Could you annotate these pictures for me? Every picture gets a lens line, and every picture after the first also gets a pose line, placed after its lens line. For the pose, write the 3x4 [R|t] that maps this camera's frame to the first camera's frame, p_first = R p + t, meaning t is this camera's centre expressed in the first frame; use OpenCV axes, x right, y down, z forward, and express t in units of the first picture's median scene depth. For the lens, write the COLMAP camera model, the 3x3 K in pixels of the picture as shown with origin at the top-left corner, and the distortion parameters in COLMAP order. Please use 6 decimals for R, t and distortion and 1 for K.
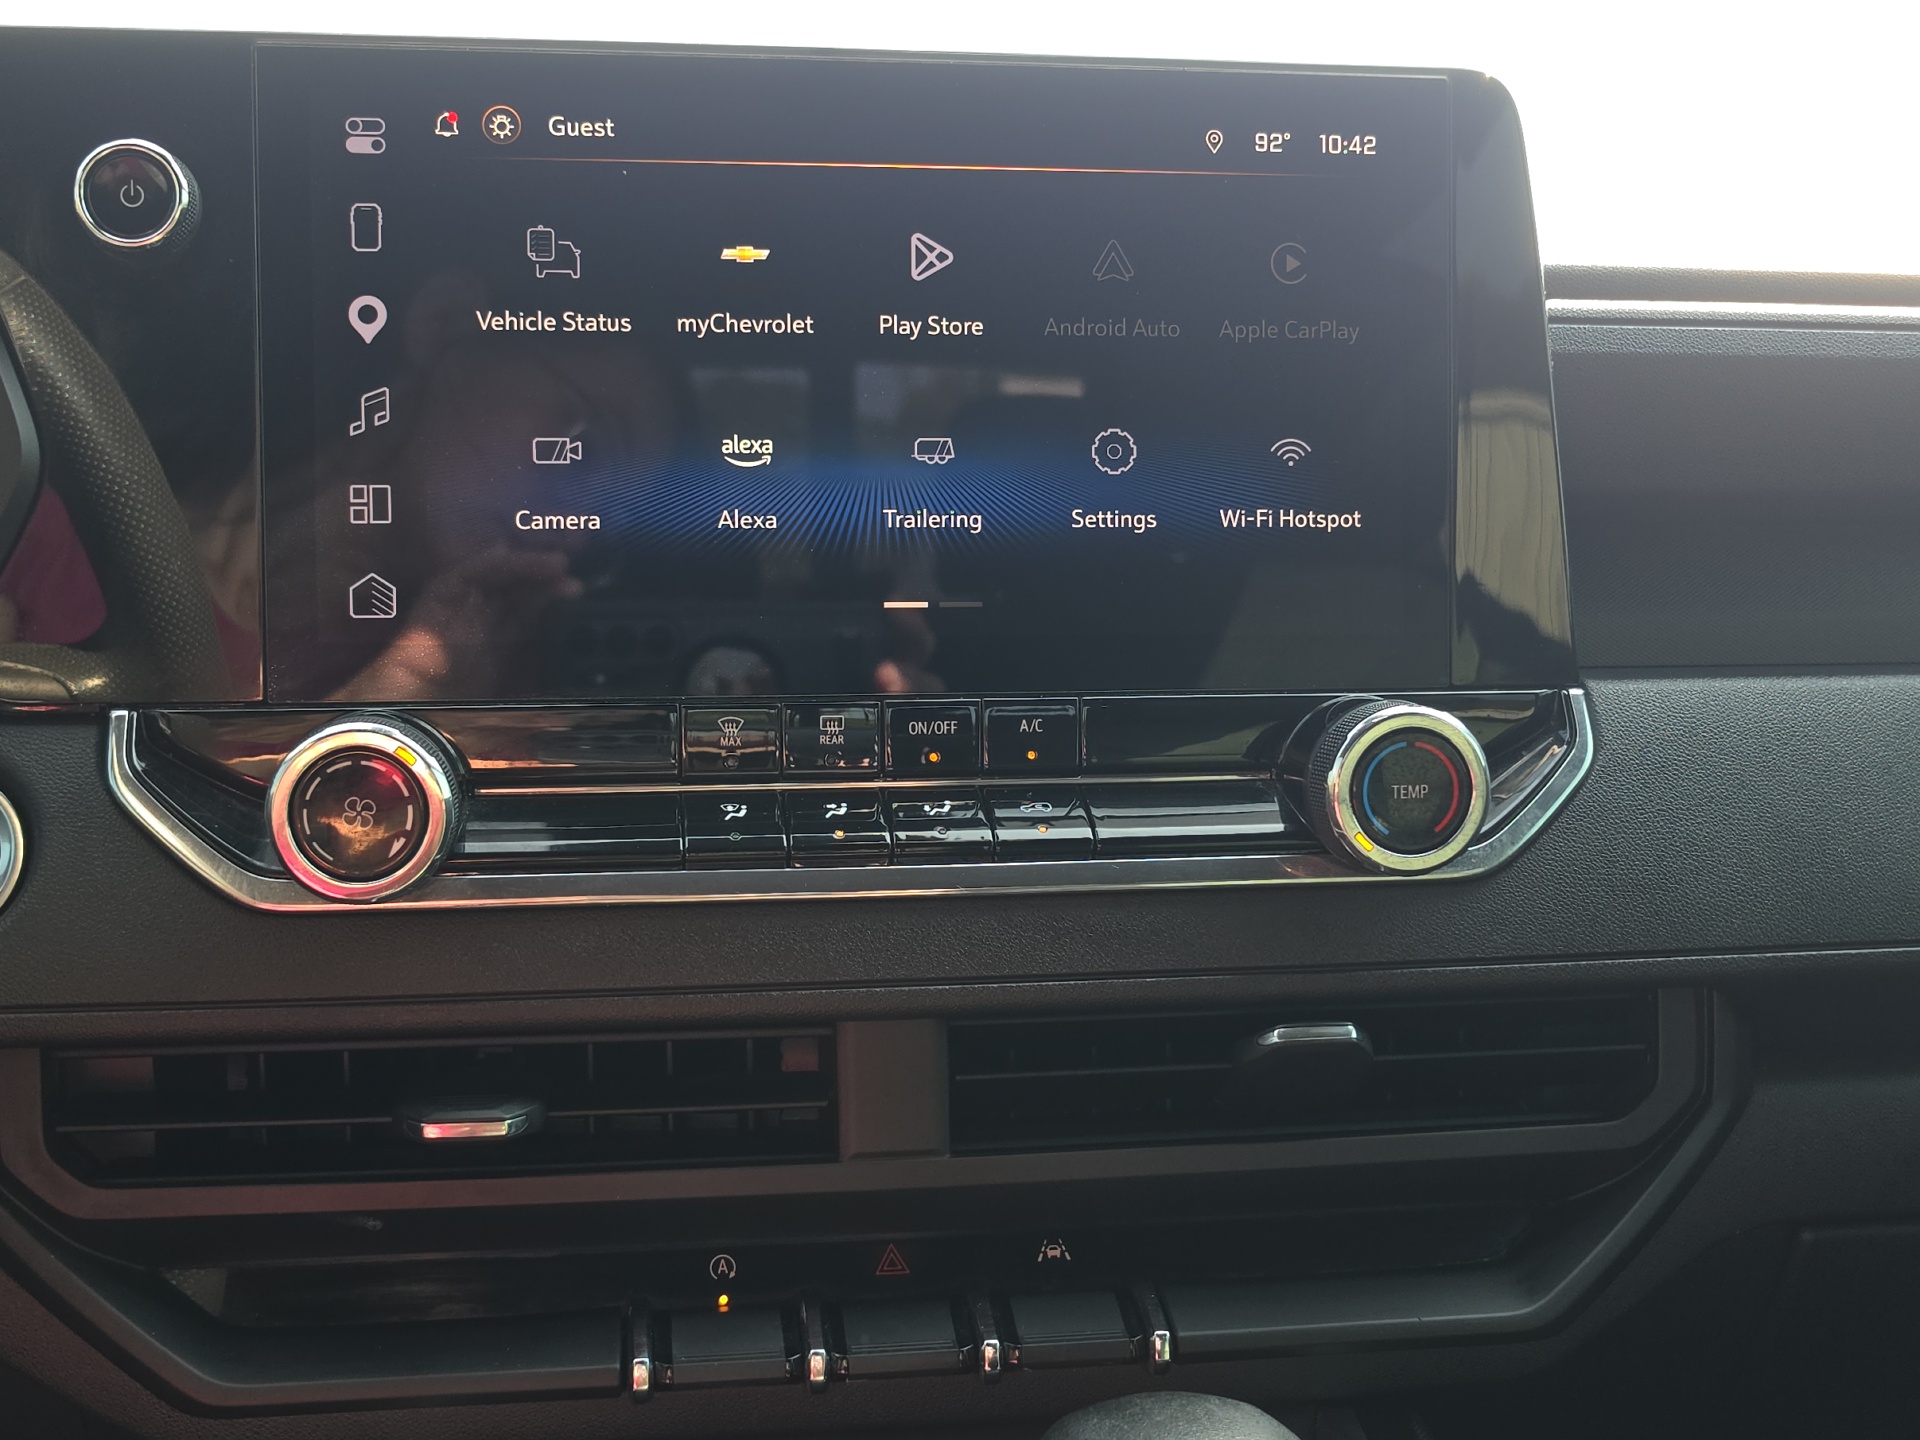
lens RADIAL K [[2212.9, 0, 960.0], [0, 2212.9, 720.0], [0, 0, 1]] dist [-0.014764, -0.002805]
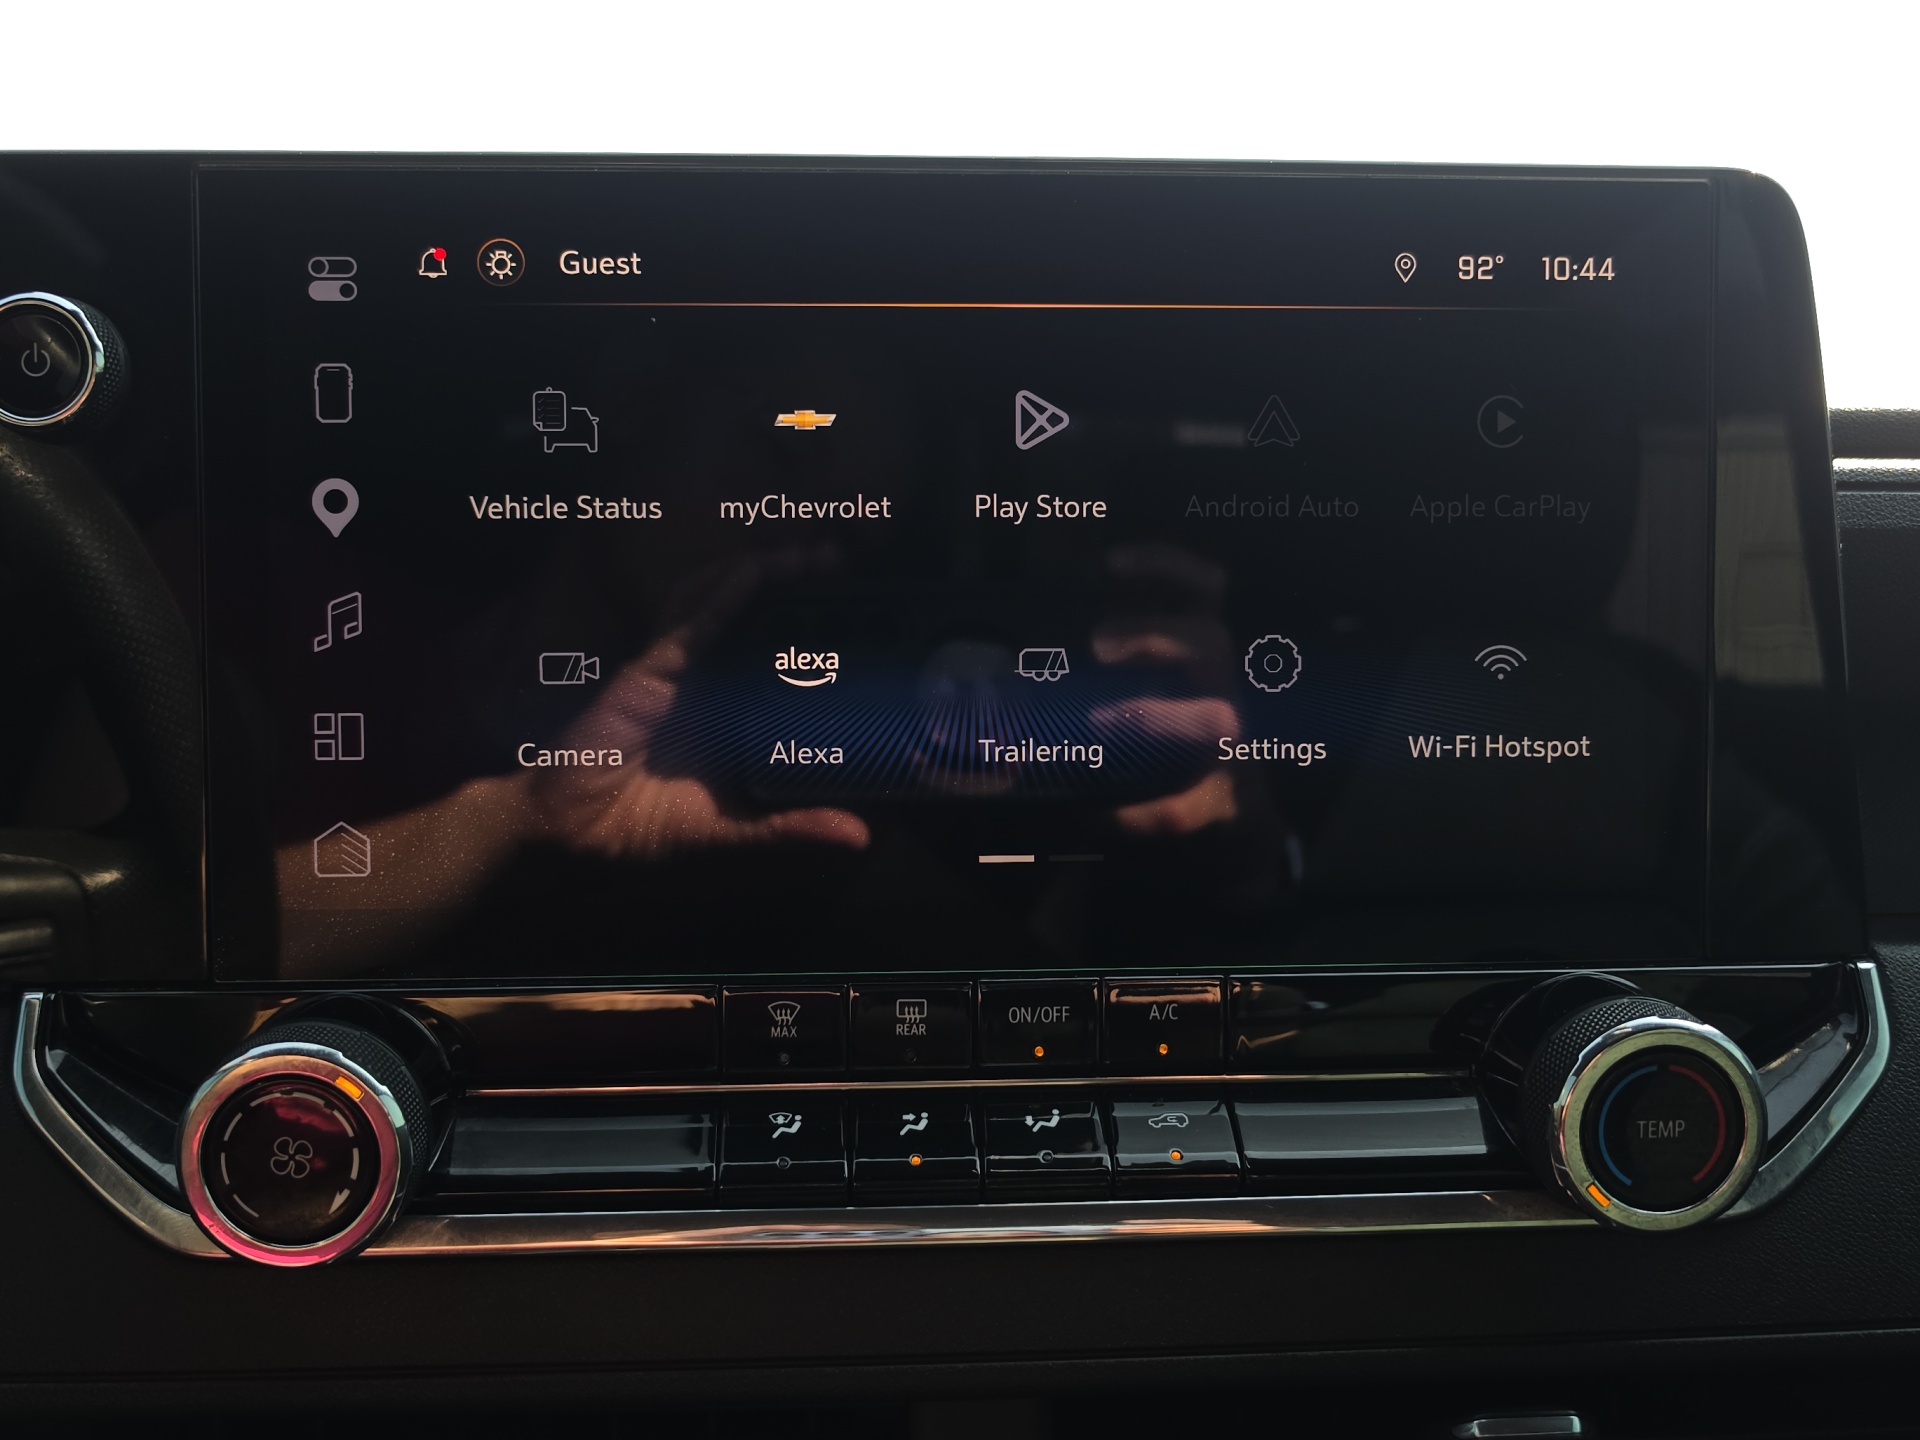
lens RADIAL K [[1991.2, 0, 960.0], [0, 1991.2, 720.0], [0, 0, 1]] dist [-0.021427, -0.012975]
pose [[0.996159, 0.008298, -0.087170, 0.021110], [-0.007822, 0.999953, 0.005801, -0.107162], [0.087214, -0.005097, 0.996177, 0.292235]]
